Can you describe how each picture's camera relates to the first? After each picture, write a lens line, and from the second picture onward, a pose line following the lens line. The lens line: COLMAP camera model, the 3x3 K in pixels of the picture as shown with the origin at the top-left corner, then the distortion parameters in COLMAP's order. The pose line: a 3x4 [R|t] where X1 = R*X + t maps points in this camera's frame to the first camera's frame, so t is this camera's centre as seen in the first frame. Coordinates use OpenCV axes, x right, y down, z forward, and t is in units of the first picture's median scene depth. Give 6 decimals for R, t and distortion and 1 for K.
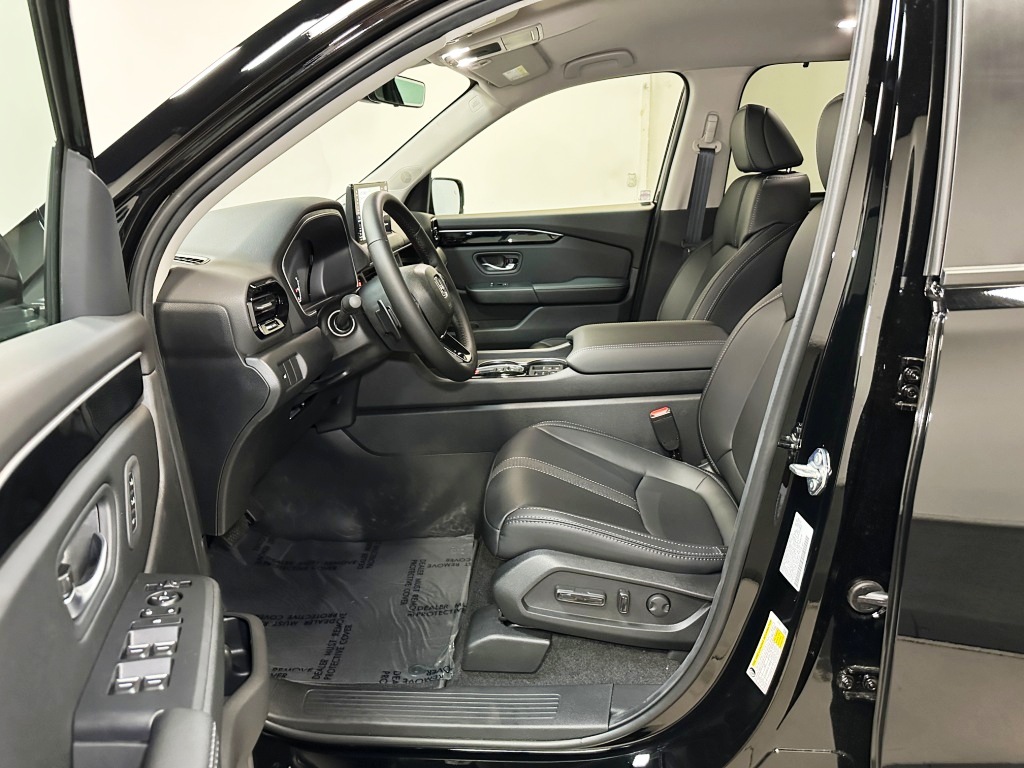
lens RADIAL K [[723.1, 0, 512.0], [0, 723.1, 384.0], [0, 0, 1]] dist [0.091286, -0.147609]
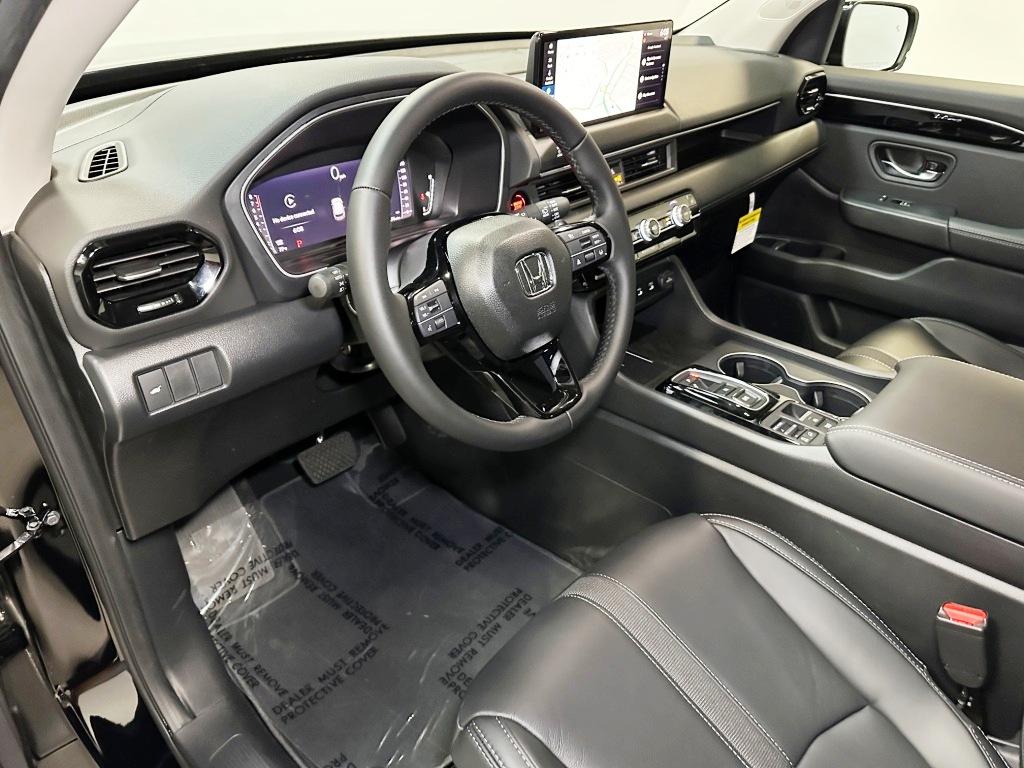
lens RADIAL K [[723.1, 0, 512.0], [0, 723.1, 384.0], [0, 0, 1]] dist [0.091286, -0.147609]
pose [[0.772978, 0.376642, -0.510535, 0.107379], [-0.227380, 0.915719, 0.331296, -0.129939], [0.592286, -0.139999, 0.793472, 0.304635]]
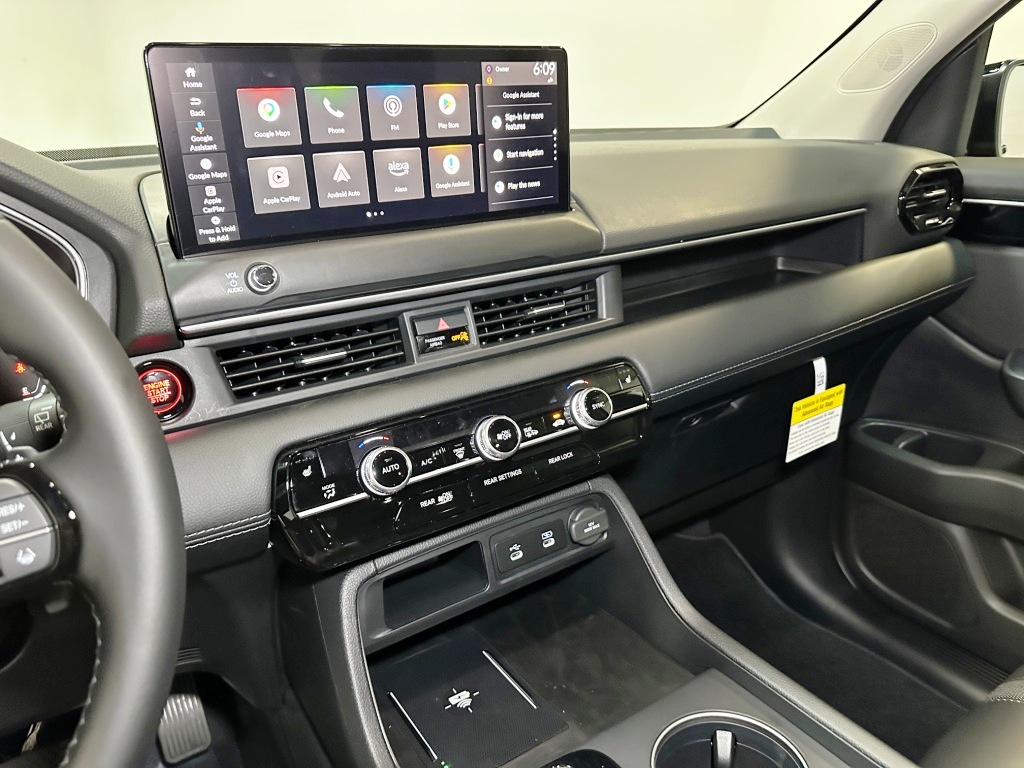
lens RADIAL K [[731.8, 0, 509.9], [0, 731.8, 374.0], [0, 0, 1]] dist [0.106811, -0.202487]
pose [[0.604163, 0.278348, -0.746666, 0.066714], [-0.206778, 0.959675, 0.190441, -0.148945], [0.769565, 0.039337, 0.637356, 0.589464]]
